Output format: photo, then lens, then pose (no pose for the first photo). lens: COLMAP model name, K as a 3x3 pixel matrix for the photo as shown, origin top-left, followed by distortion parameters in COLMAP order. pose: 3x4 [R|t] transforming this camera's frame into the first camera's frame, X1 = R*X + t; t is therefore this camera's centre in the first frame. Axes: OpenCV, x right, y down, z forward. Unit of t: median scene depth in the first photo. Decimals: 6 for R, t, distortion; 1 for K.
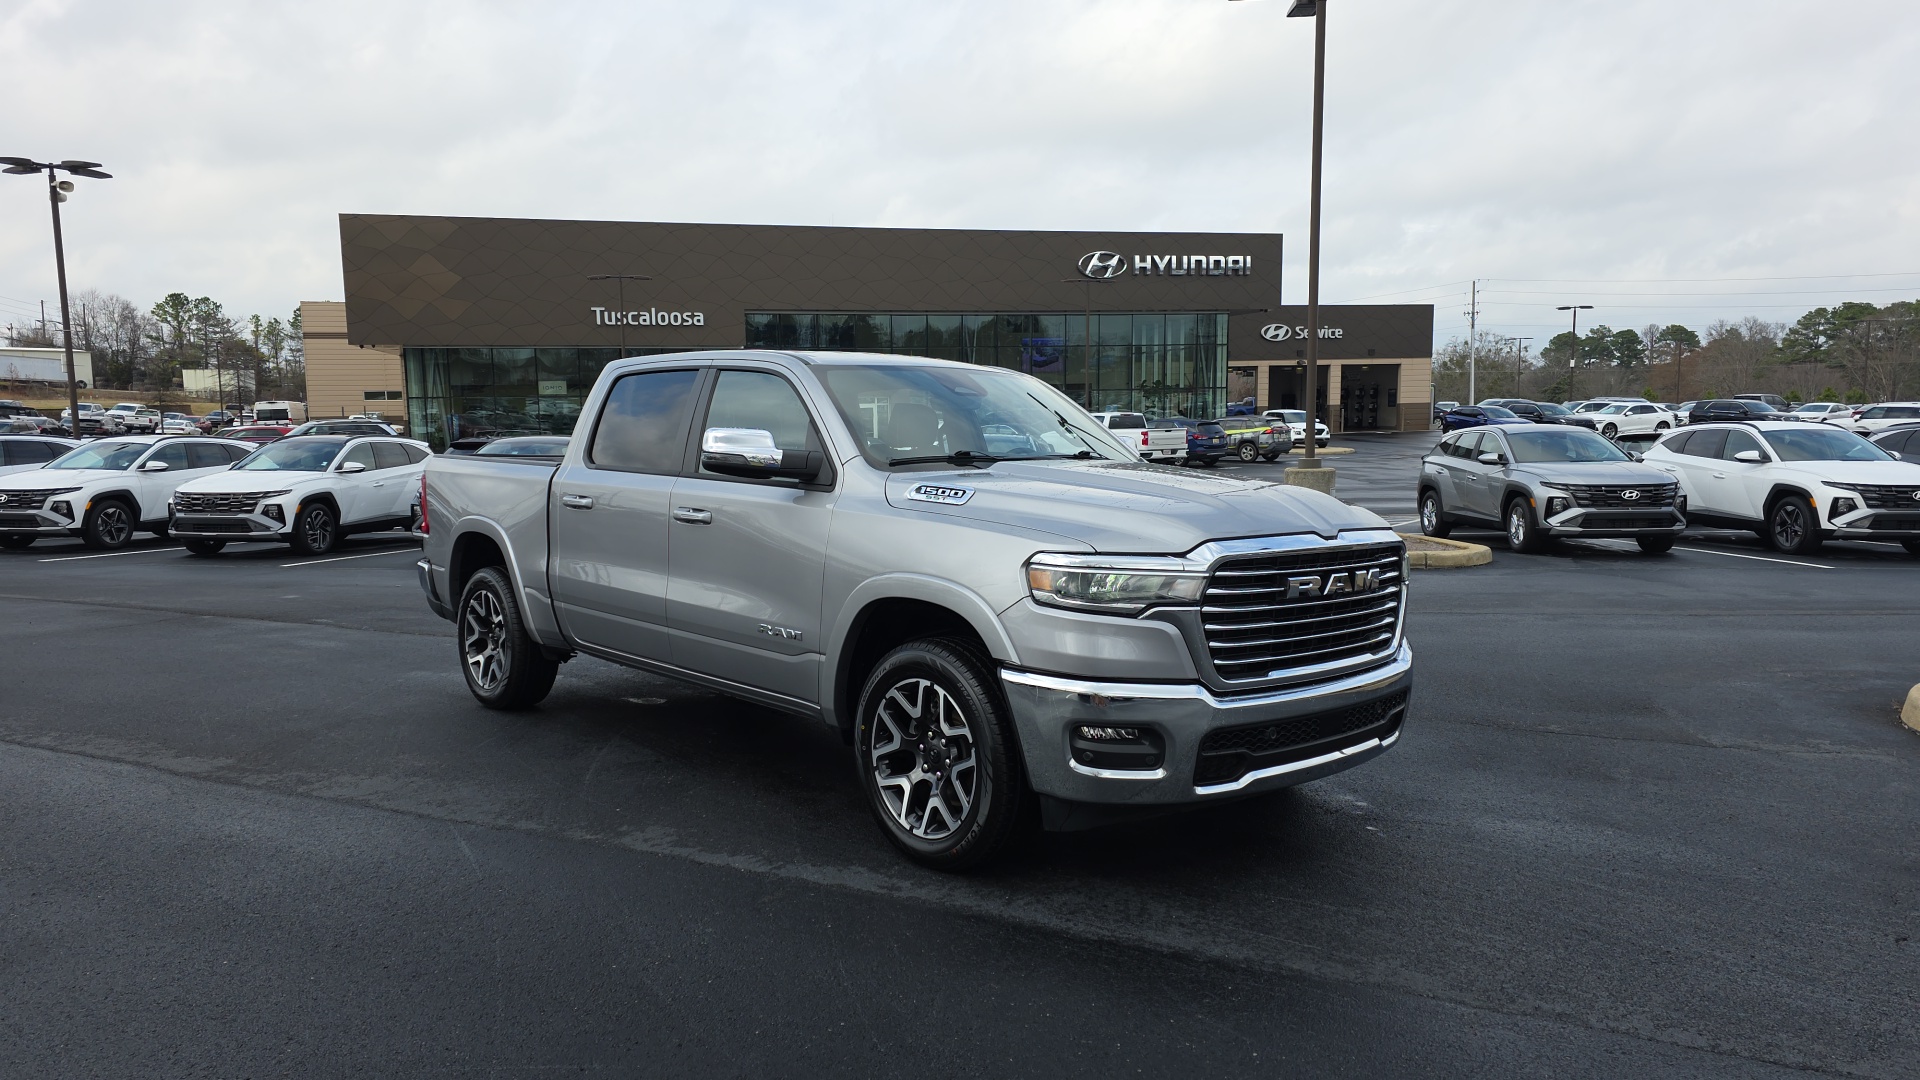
lens RADIAL K [[1298.4, 0, 894.3], [0, 1298.4, 508.9], [0, 0, 1]] dist [0.070449, -0.065876]
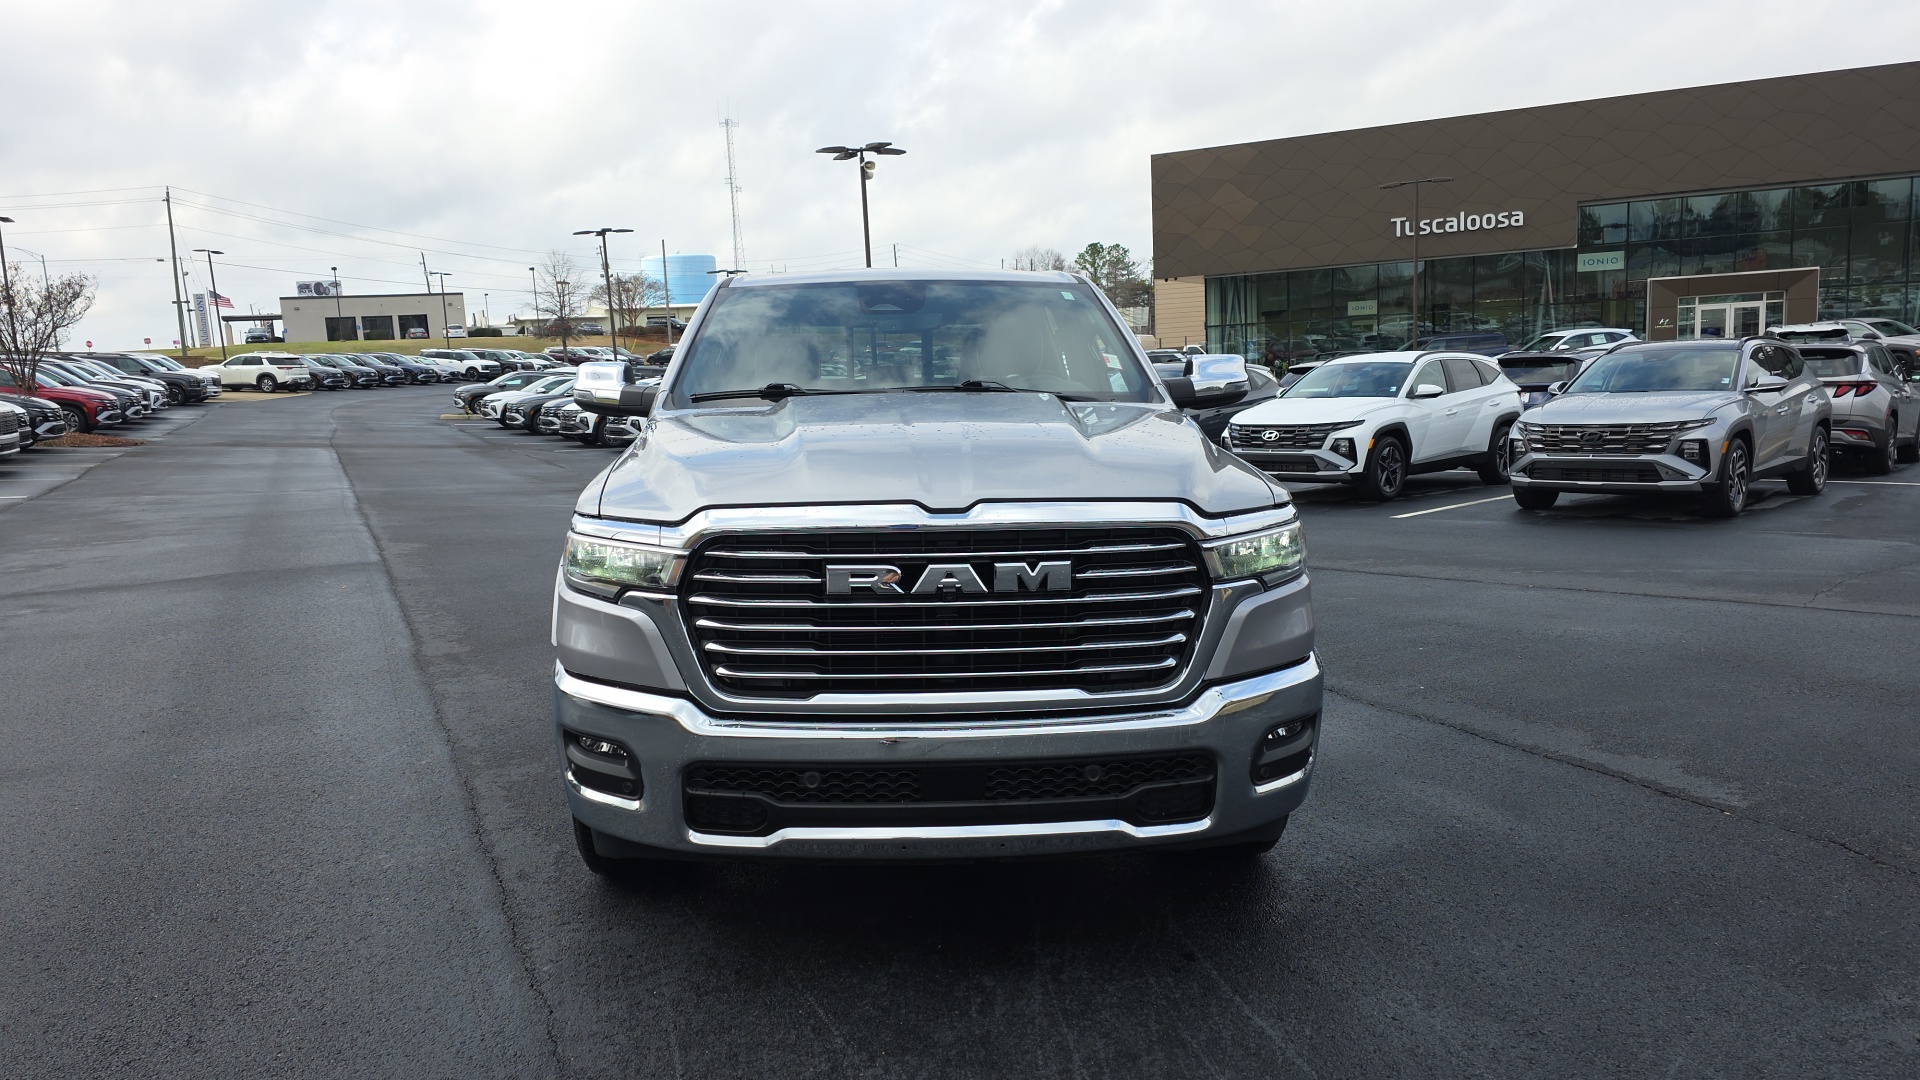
lens RADIAL K [[1267.6, 0, 922.3], [0, 1267.6, 517.8], [0, 0, 1]] dist [0.074758, 0.000024]
pose [[0.776926, 0.051670, -0.627468, 0.161080], [-0.009322, 0.997461, 0.070597, -0.004394], [0.629523, -0.048999, 0.775435, 0.106685]]
